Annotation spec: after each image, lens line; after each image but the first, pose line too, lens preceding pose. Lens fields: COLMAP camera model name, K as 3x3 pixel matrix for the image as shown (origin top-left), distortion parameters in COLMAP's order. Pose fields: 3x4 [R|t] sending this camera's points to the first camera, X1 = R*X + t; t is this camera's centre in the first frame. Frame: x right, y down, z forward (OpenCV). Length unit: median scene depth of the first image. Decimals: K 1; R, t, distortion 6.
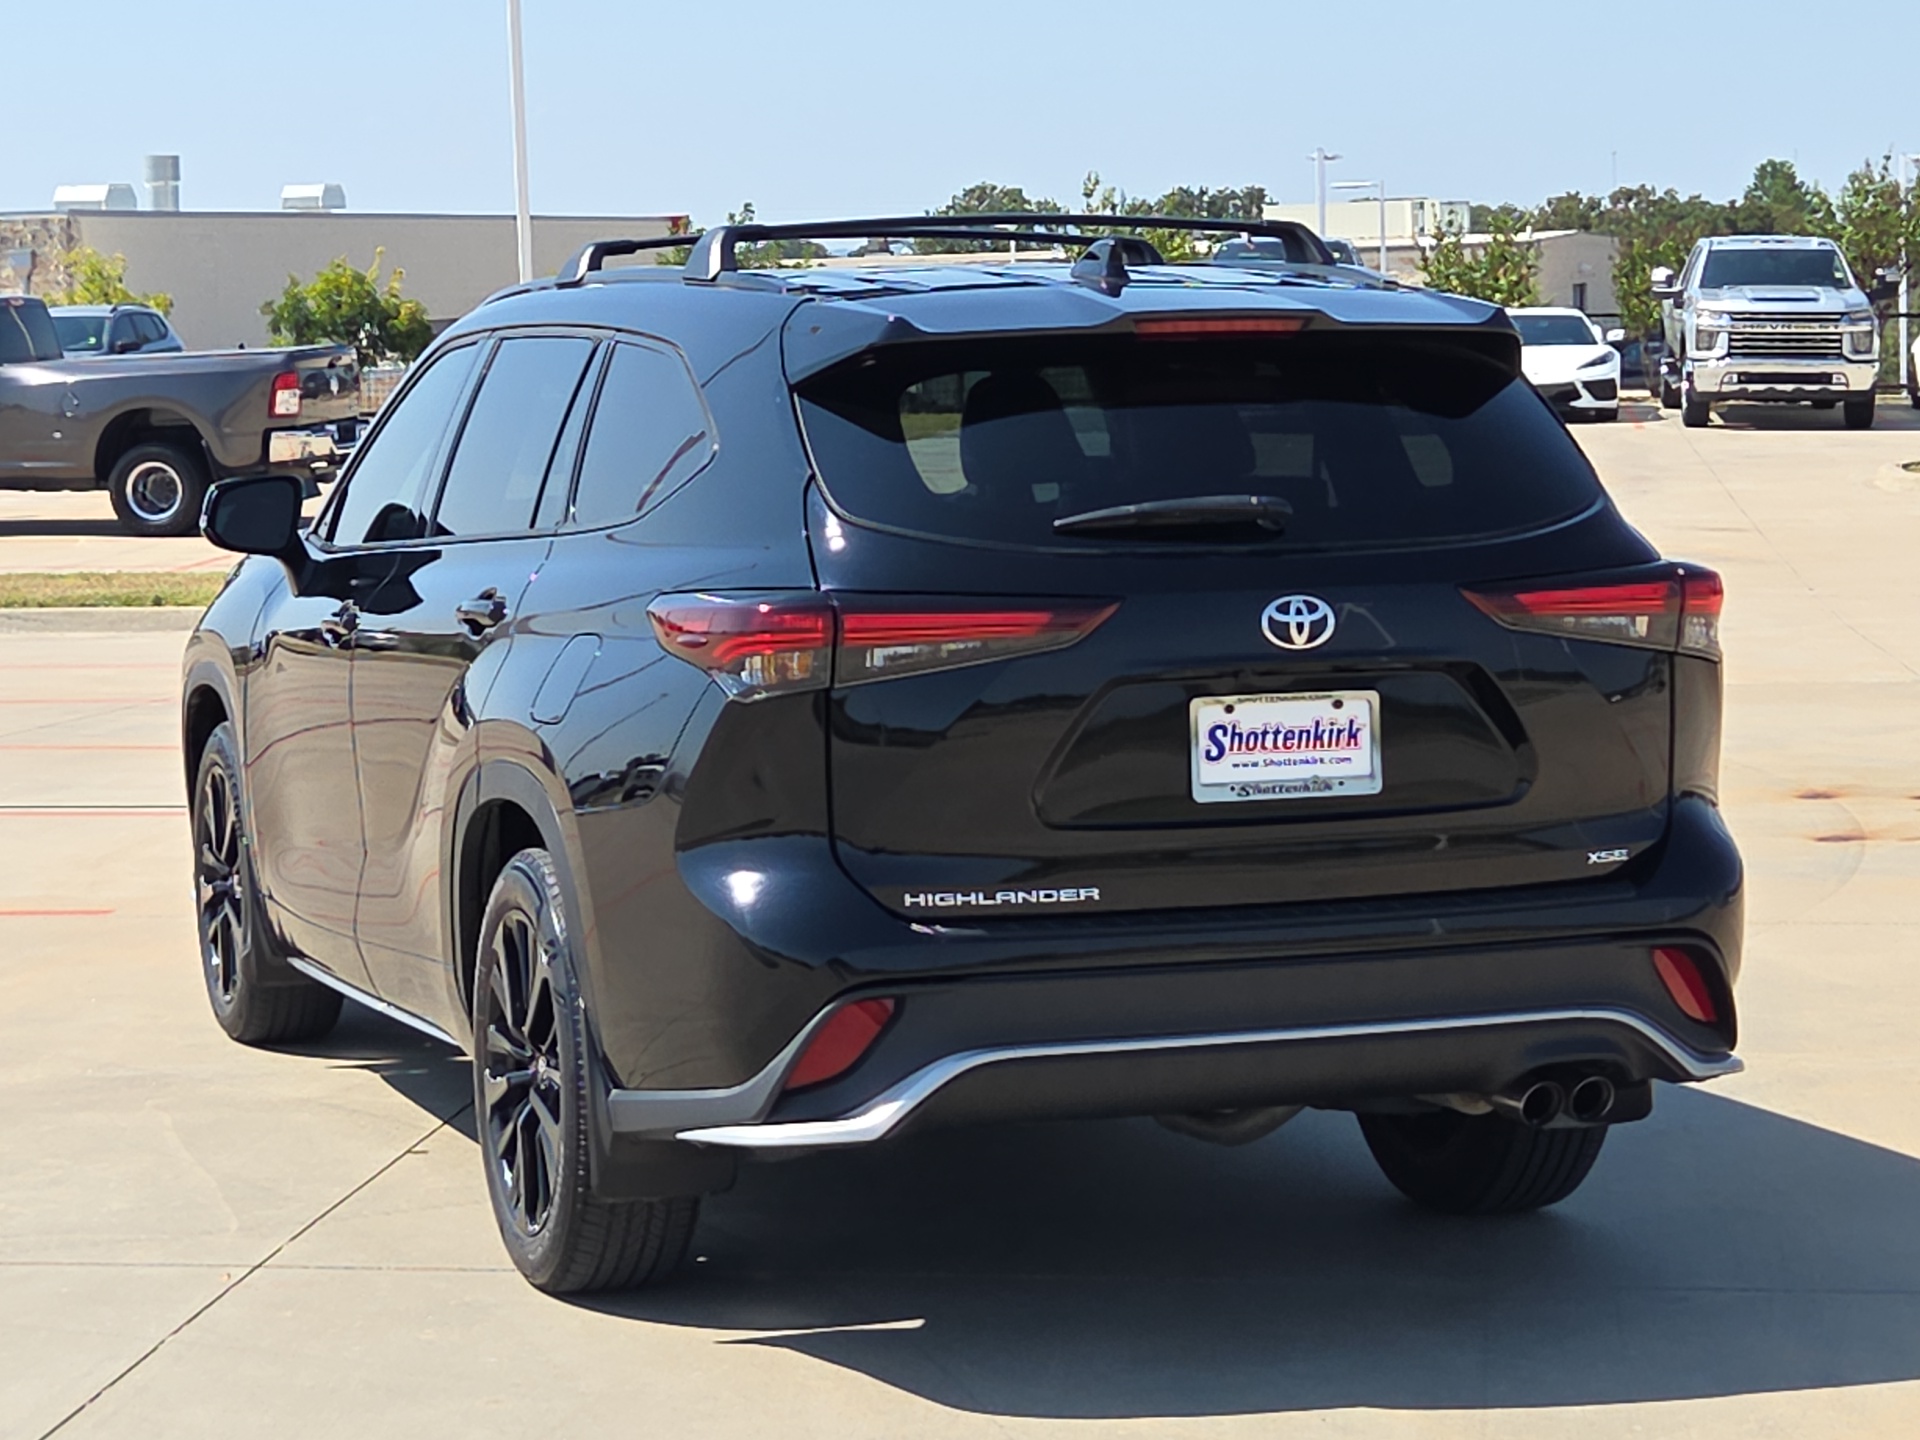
lens RADIAL K [[4446.5, 0, 952.6], [0, 4446.5, 710.1], [0, 0, 1]] dist [0.062996, 0.000000]
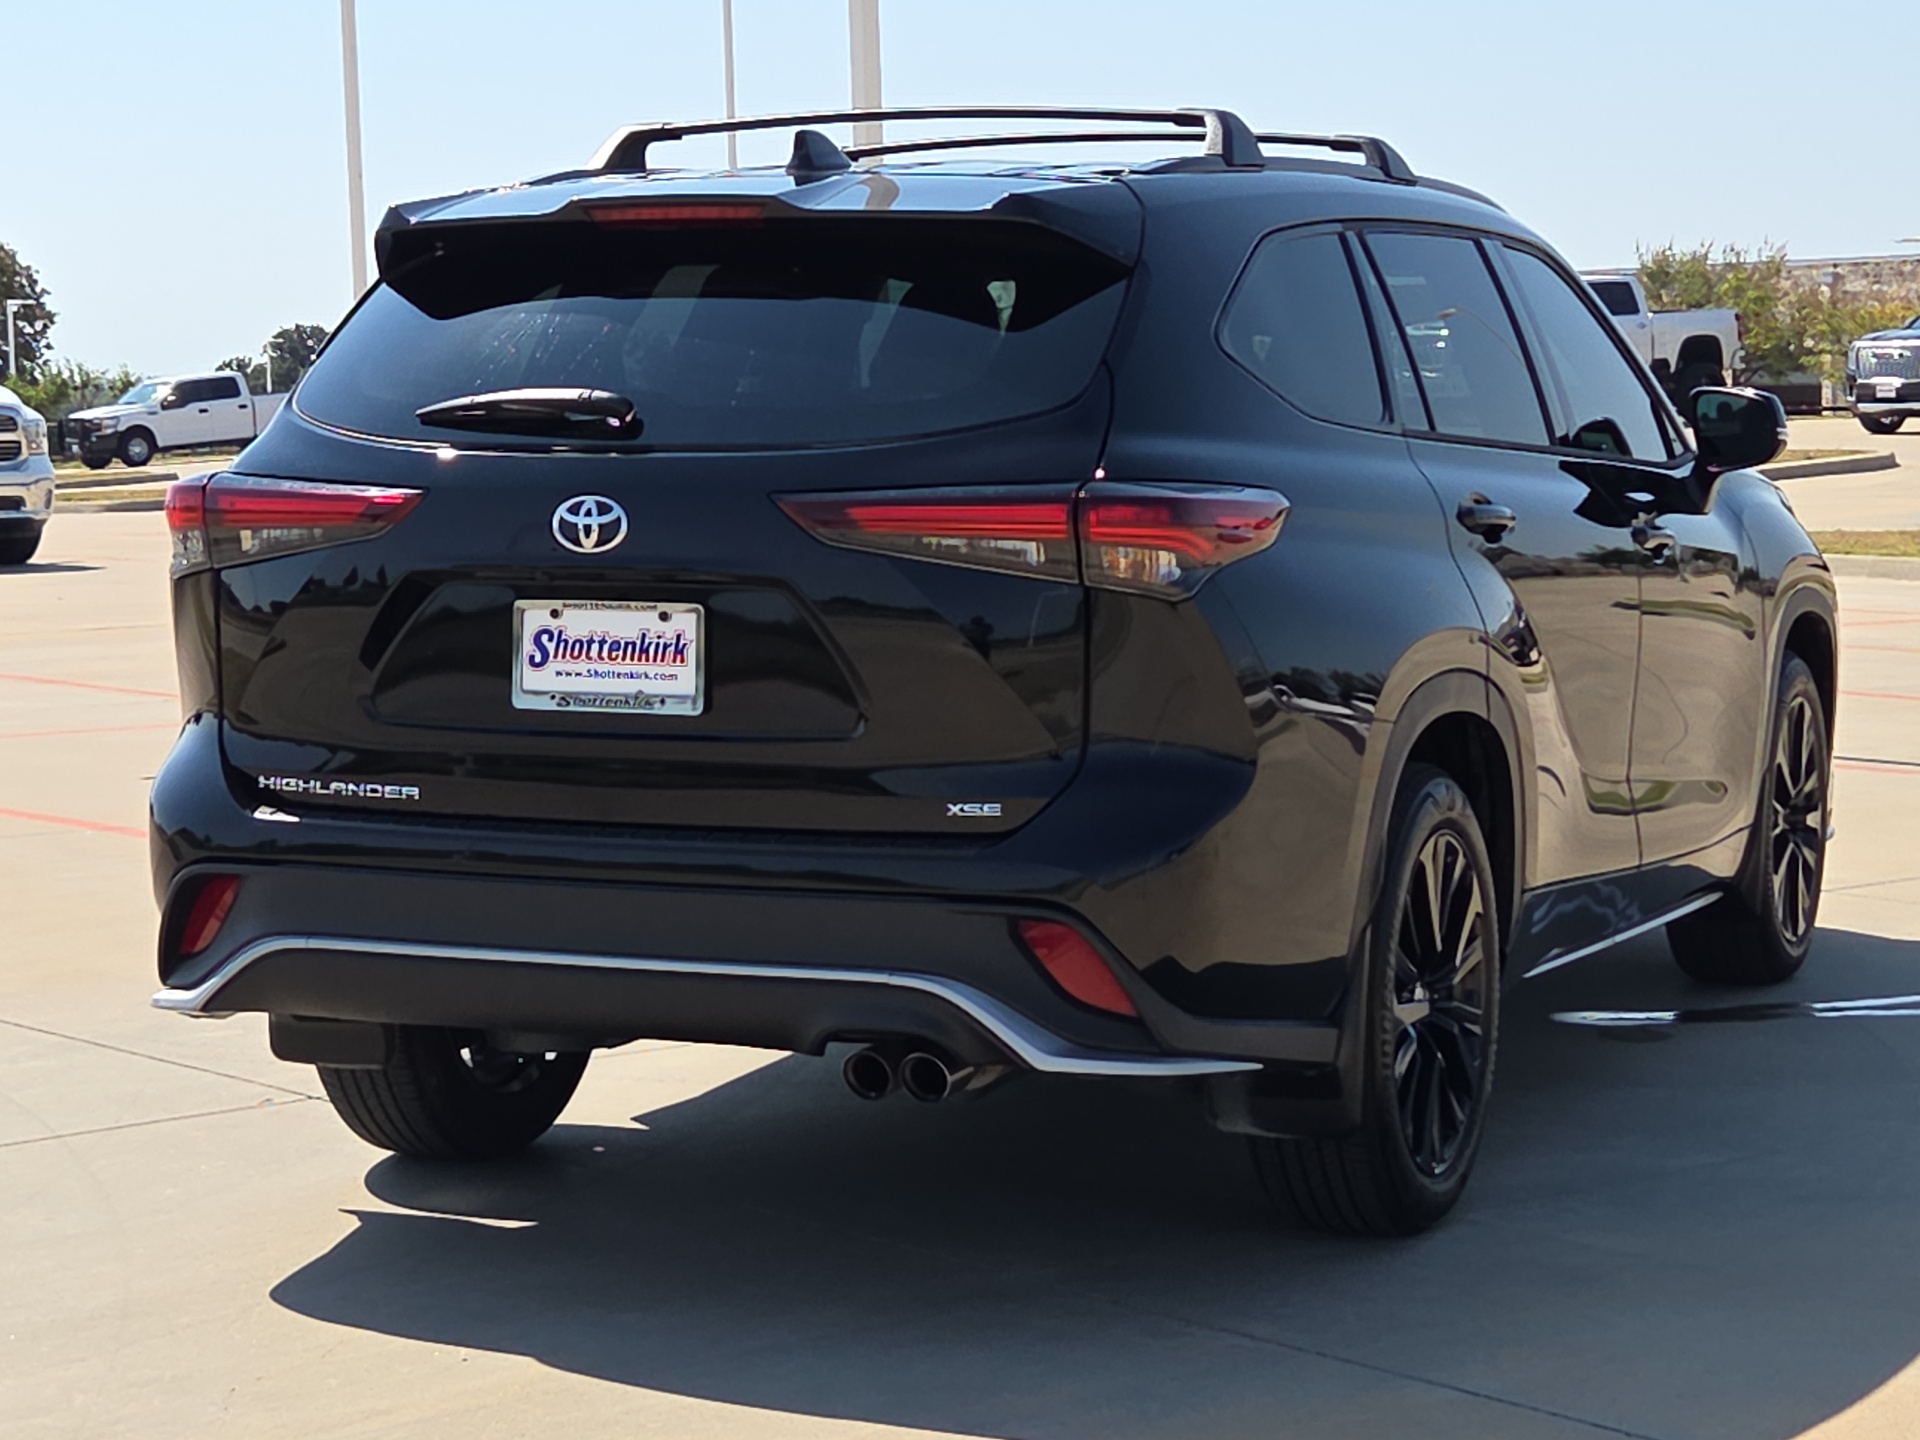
lens RADIAL K [[4235.7, 0, 952.3], [0, 4235.7, 724.5], [0, 0, 1]] dist [0.038084, 0.000000]
pose [[0.743676, 0.073029, -0.664540, 0.724211], [-0.065961, 0.997181, 0.035768, -0.014505], [0.665279, 0.017234, 0.746396, 0.377148]]
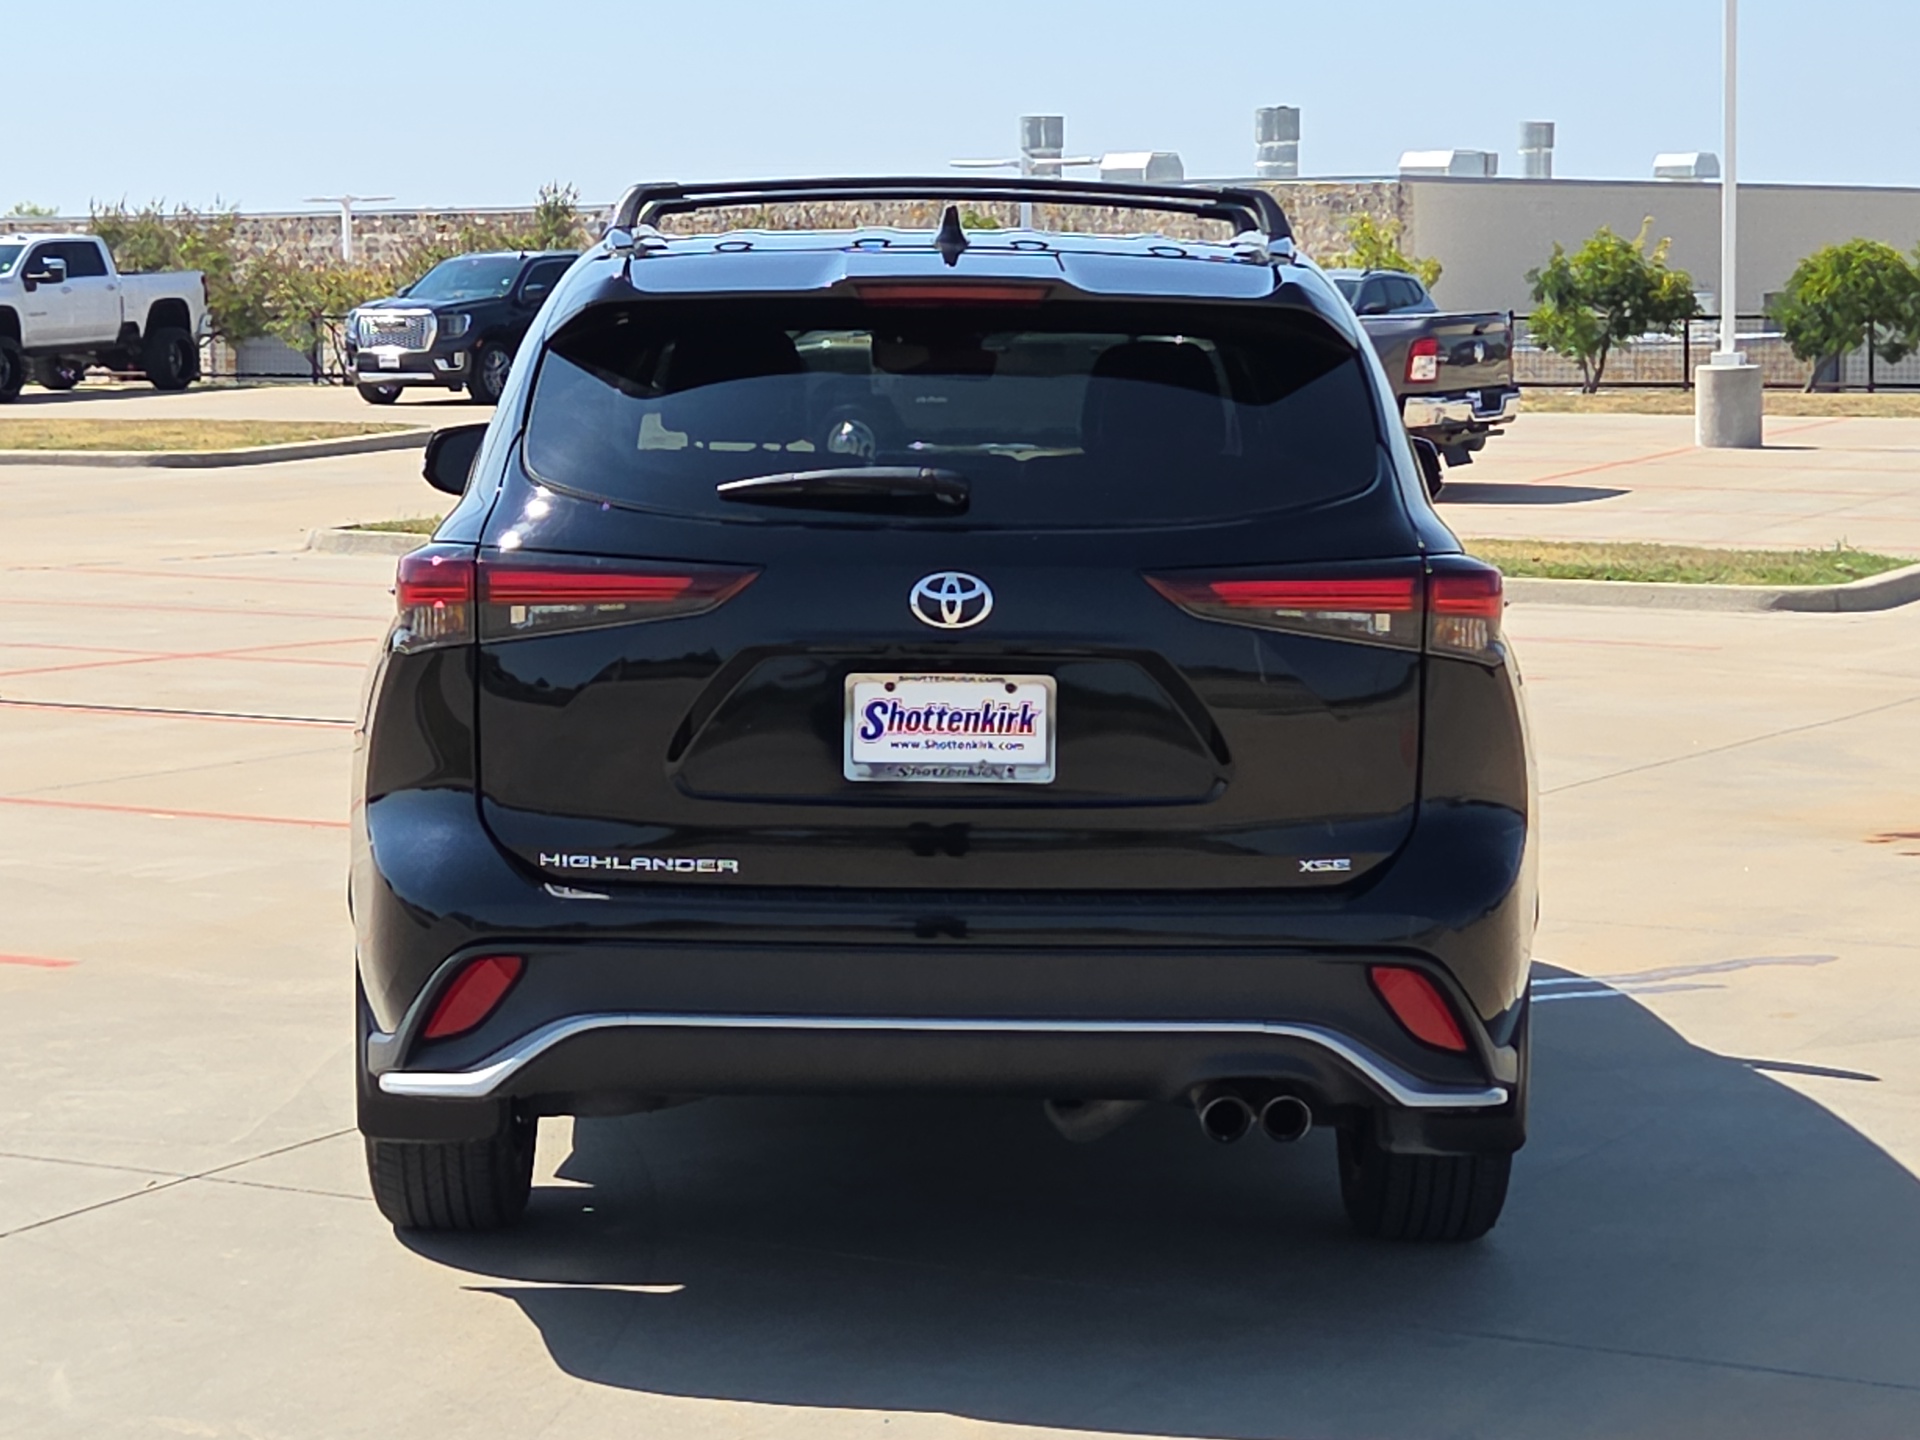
lens RADIAL K [[4446.5, 0, 953.3], [0, 4446.5, 731.9], [0, 0, 1]] dist [0.062996, 0.000000]
pose [[0.945198, 0.057229, -0.321444, 0.385469], [-0.053492, 0.998359, 0.020455, -0.010893], [0.322087, -0.002140, 0.946708, 0.083228]]
